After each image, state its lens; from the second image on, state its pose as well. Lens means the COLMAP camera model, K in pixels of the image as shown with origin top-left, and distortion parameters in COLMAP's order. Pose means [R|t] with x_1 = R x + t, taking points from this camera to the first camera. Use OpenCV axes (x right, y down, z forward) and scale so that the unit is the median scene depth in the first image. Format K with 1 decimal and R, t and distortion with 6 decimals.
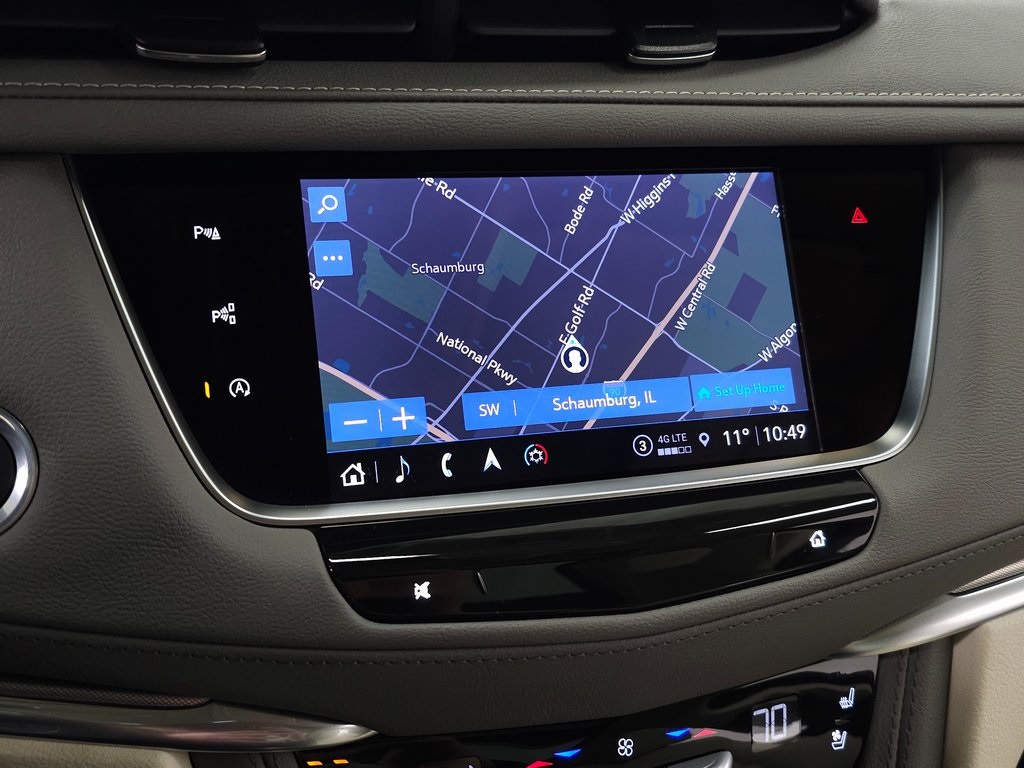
lens RADIAL K [[1098.2, 0, 518.0], [0, 1098.2, 387.7], [0, 0, 1]] dist [0.031942, 0.000000]
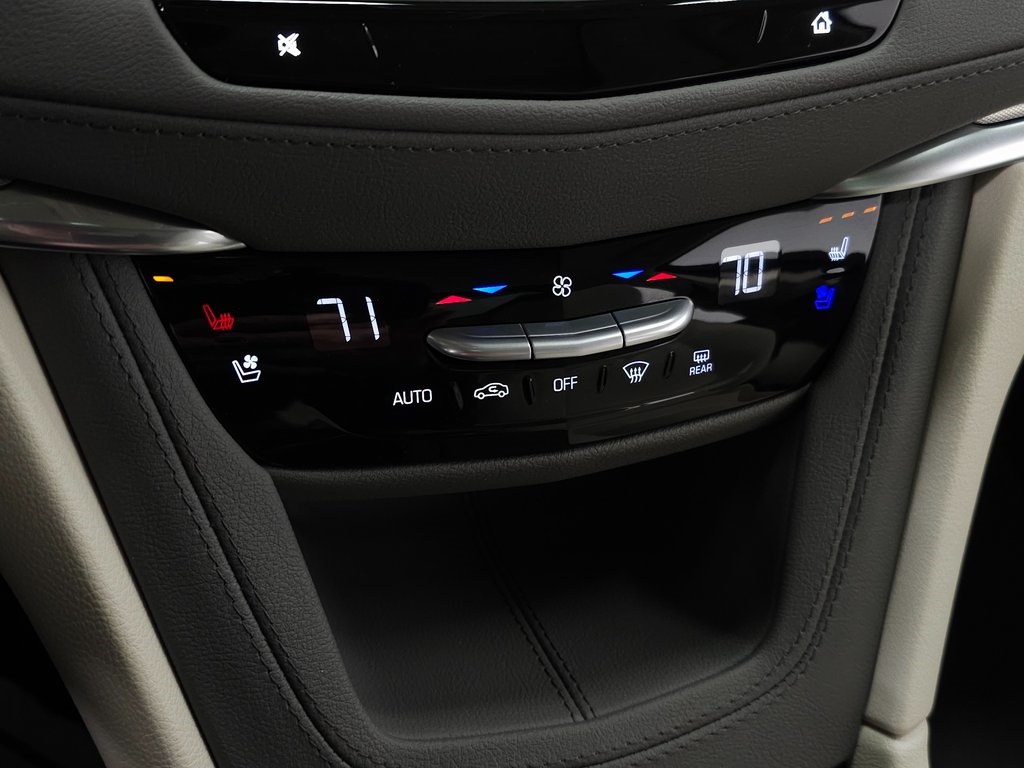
lens RADIAL K [[1097.6, 0, 504.1], [0, 1097.6, 376.7], [0, 0, 1]] dist [0.028120, 0.000000]
pose [[0.999897, 0.013900, 0.003478, 0.053075], [-0.014326, 0.973679, 0.227472, 0.208450], [-0.000225, -0.227498, 0.973779, 0.201014]]
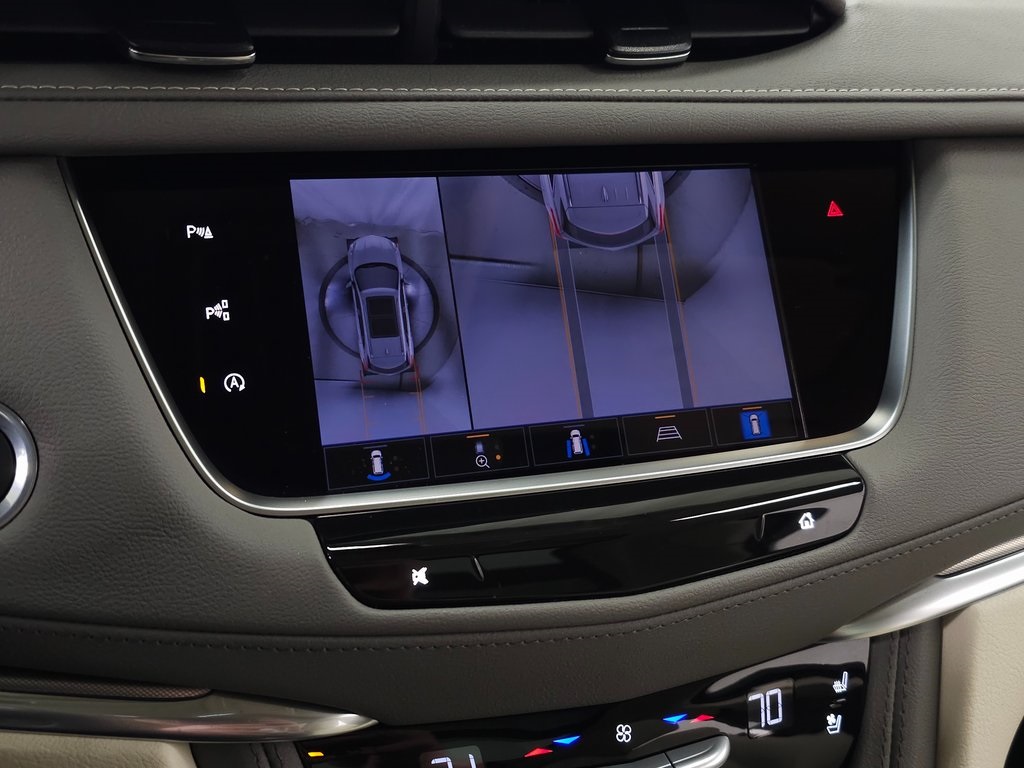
lens RADIAL K [[1098.2, 0, 507.3], [0, 1098.2, 384.2], [0, 0, 1]] dist [0.031942, 0.000000]
pose [[0.999598, -0.024401, 0.014442, -0.015362], [0.024927, 0.998989, -0.037422, 0.043134], [-0.013514, 0.037767, 0.999195, -0.015012]]
